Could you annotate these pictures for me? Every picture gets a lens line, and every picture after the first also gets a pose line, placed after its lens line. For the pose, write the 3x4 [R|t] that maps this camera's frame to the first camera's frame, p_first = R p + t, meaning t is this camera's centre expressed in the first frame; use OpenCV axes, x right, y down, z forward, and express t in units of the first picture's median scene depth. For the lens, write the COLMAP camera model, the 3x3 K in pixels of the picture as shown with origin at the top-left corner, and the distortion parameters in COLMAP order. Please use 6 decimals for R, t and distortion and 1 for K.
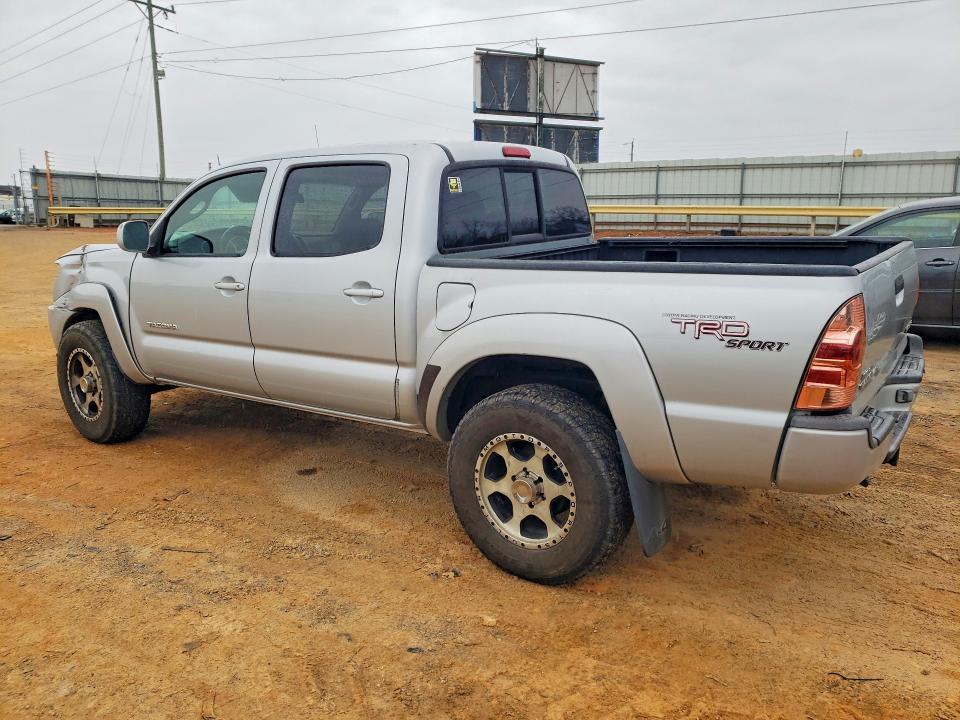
lens RADIAL K [[793.5, 0, 480.0], [0, 793.5, 360.0], [0, 0, 1]] dist [-0.000389, 0.006057]
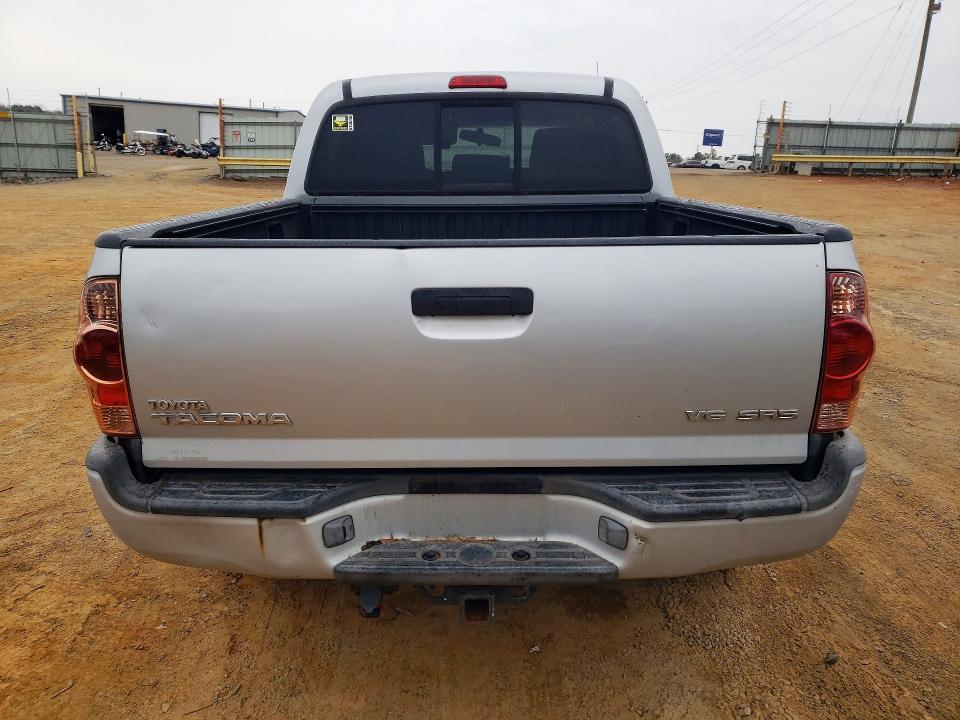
lens RADIAL K [[751.0, 0, 480.0], [0, 751.0, 360.0], [0, 0, 1]] dist [0.035678, -0.008927]
pose [[0.551091, 0.233031, -0.801246, 0.119232], [-0.174948, 0.971140, 0.162115, -0.017555], [0.815900, 0.050837, 0.575955, 0.091323]]
